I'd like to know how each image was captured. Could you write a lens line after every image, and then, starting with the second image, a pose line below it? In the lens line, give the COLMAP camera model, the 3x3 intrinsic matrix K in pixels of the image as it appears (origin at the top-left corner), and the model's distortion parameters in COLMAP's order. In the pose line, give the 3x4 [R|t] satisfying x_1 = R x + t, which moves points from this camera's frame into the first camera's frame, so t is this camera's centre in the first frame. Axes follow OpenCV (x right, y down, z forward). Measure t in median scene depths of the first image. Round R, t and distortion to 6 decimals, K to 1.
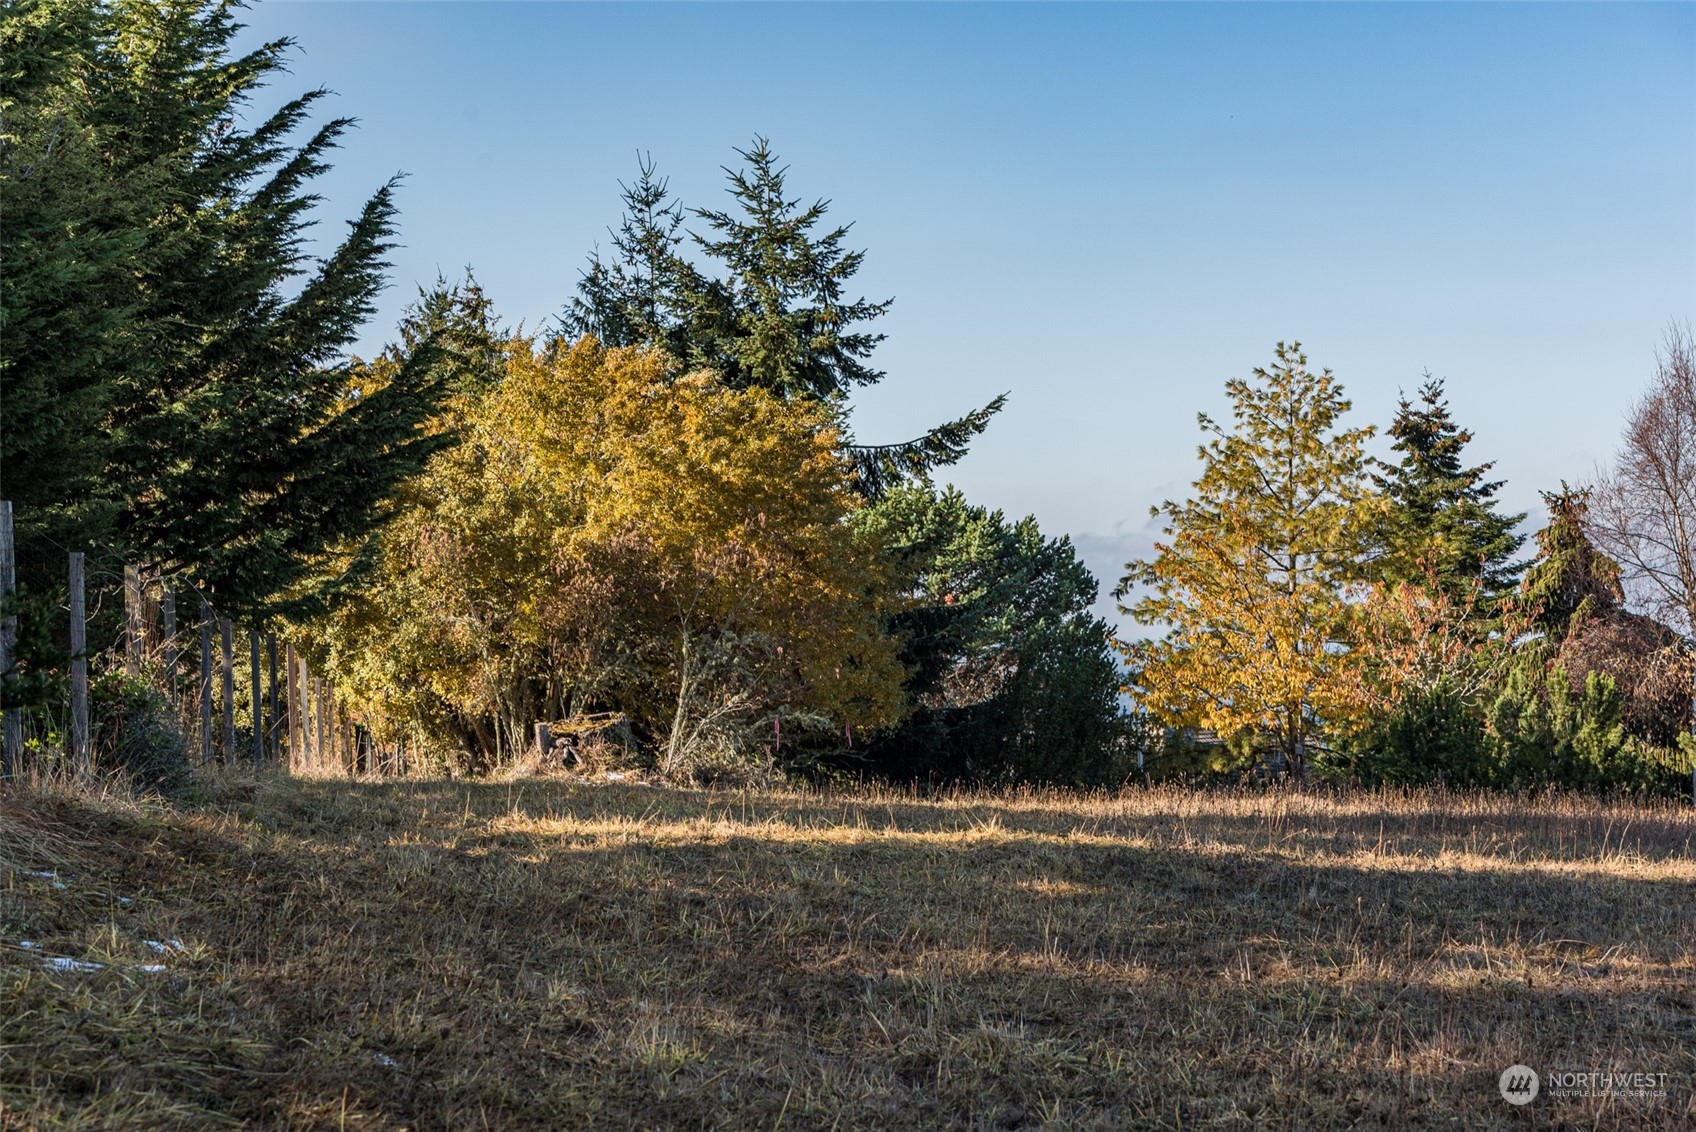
lens RADIAL K [[3427.6, 0, 848.0], [0, 3427.6, 566.0], [0, 0, 1]] dist [-0.381001, 0.000438]
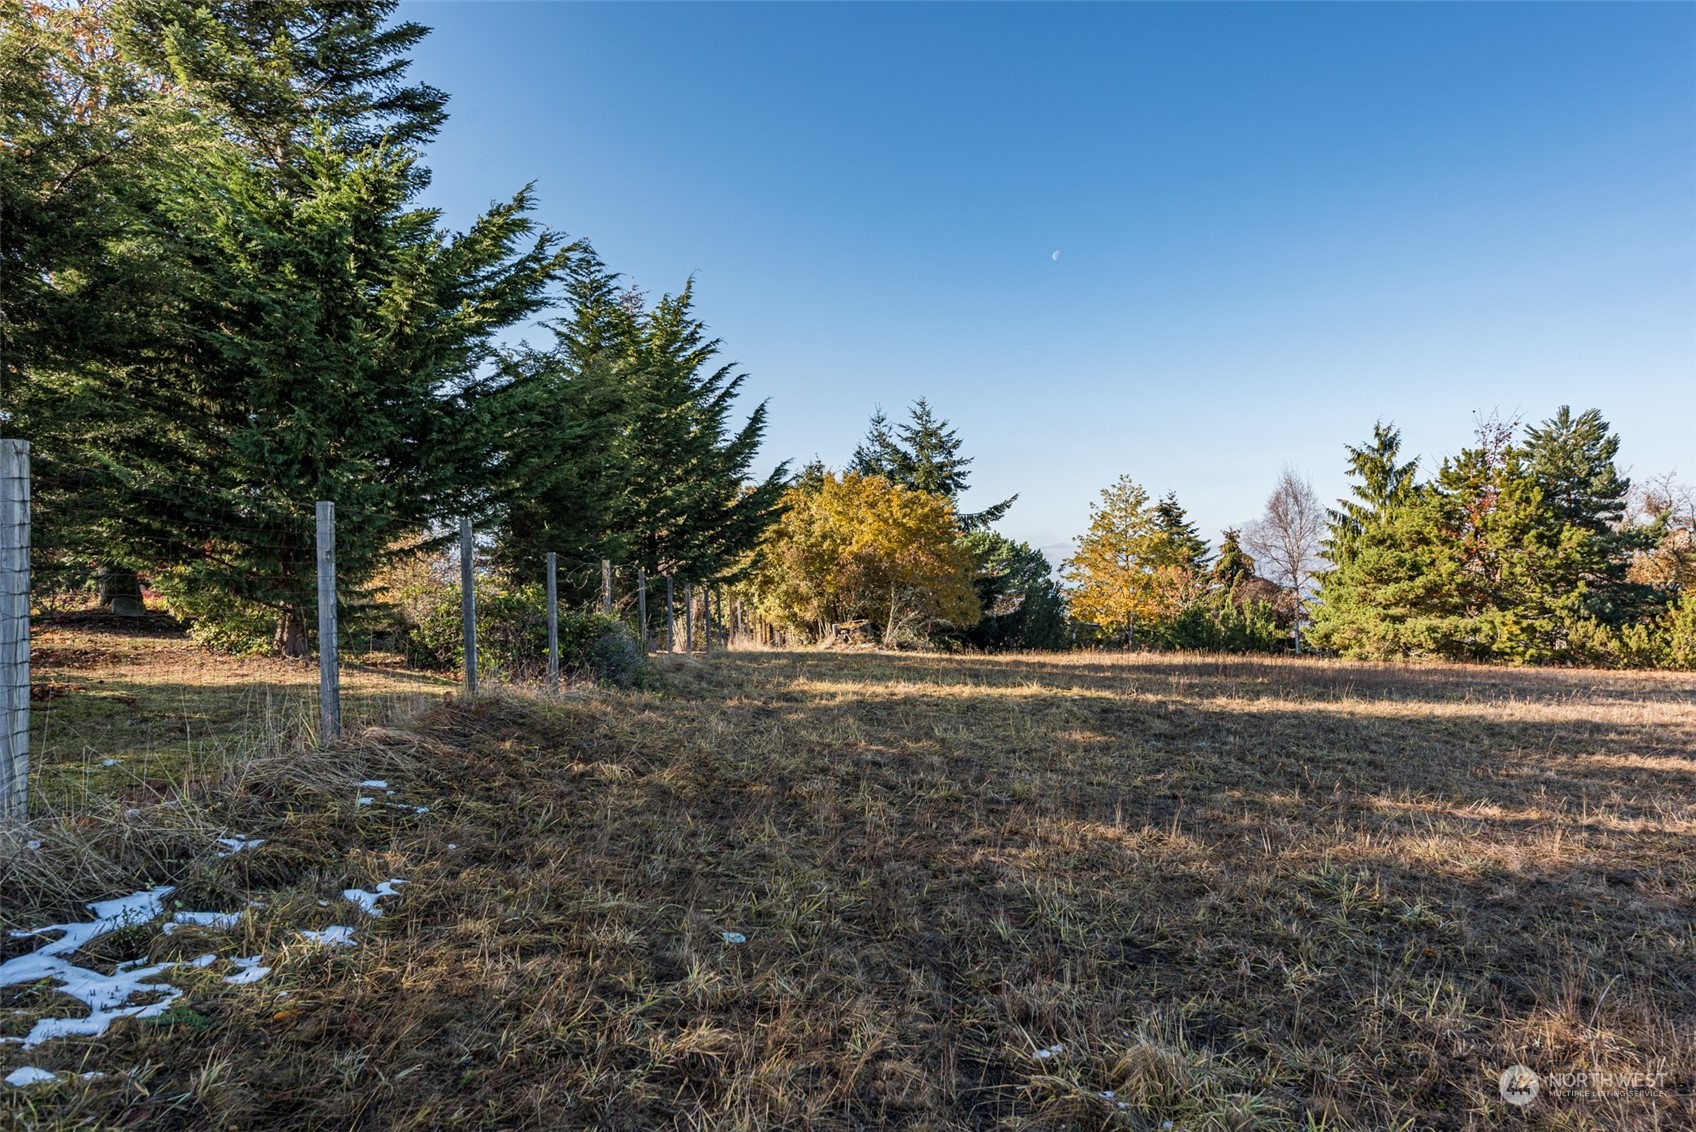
lens RADIAL K [[1140.4, 0, 848.0], [0, 1140.4, 566.0], [0, 0, 1]] dist [0.000025, -0.000006]
pose [[0.995588, -0.007960, -0.093498, -0.001857], [0.008239, 0.999963, 0.002598, 0.001166], [0.093474, -0.003356, 0.995616, 0.141239]]
